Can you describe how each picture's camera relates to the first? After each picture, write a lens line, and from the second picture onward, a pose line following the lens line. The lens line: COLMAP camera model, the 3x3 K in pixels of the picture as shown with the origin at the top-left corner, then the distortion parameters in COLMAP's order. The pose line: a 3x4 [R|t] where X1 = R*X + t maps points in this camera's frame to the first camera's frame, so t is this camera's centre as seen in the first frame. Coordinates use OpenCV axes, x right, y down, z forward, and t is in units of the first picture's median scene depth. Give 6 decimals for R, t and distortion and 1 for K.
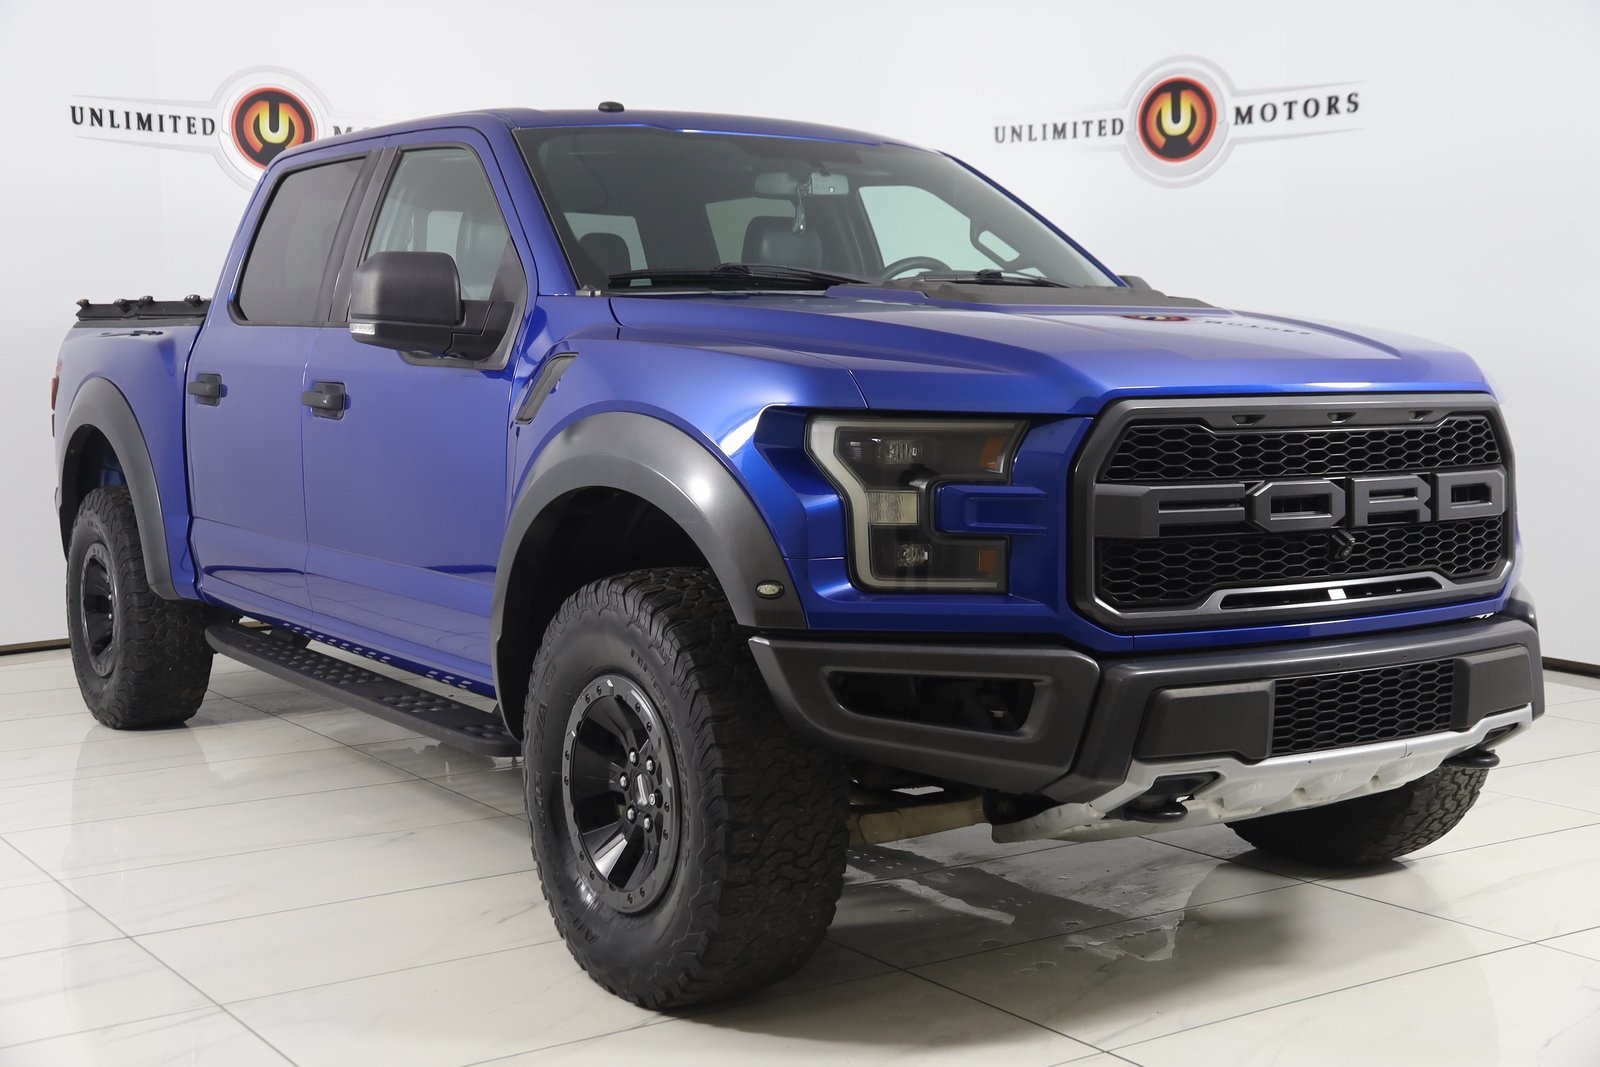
lens RADIAL K [[1988.9, 0, 806.3], [0, 1988.9, 517.5], [0, 0, 1]] dist [0.065416, 0.000000]
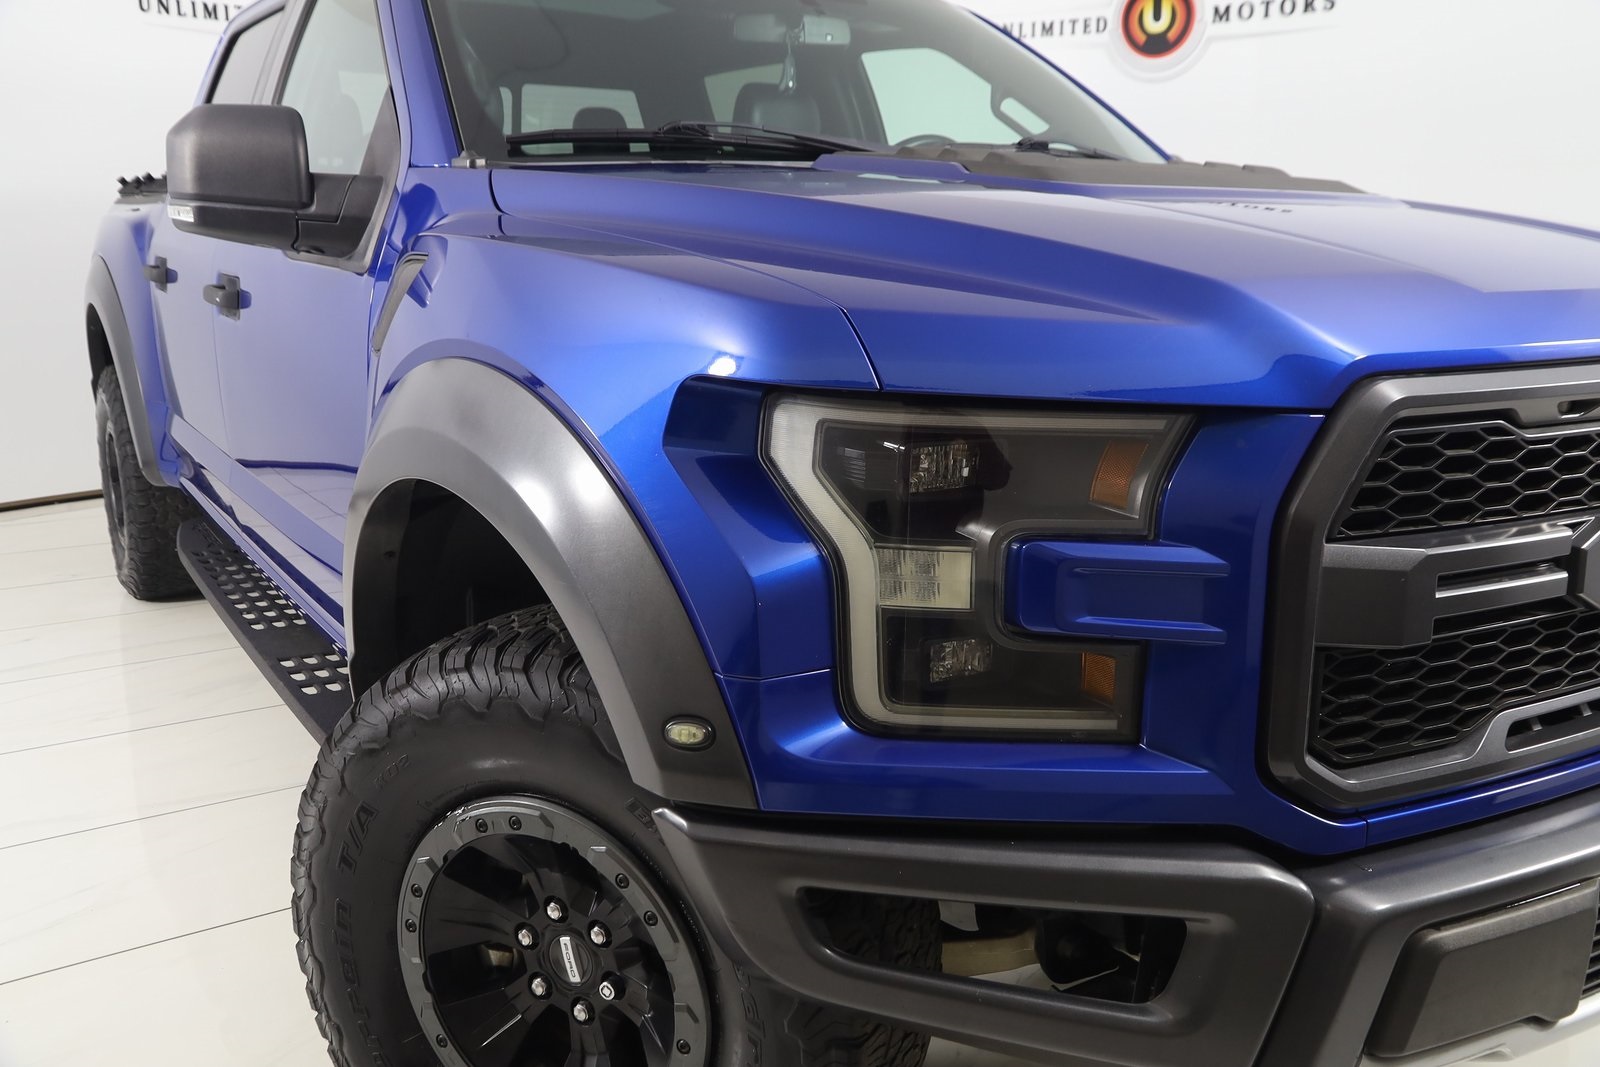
lens RADIAL K [[1336.6, 0, 832.3], [0, 1336.6, 534.6], [0, 0, 1]] dist [-0.038538, 0.077486]
pose [[0.999913, 0.009842, 0.008743, 0.013071], [-0.011010, 0.989305, 0.145444, -0.054015], [-0.007218, -0.145528, 0.989328, 0.529243]]
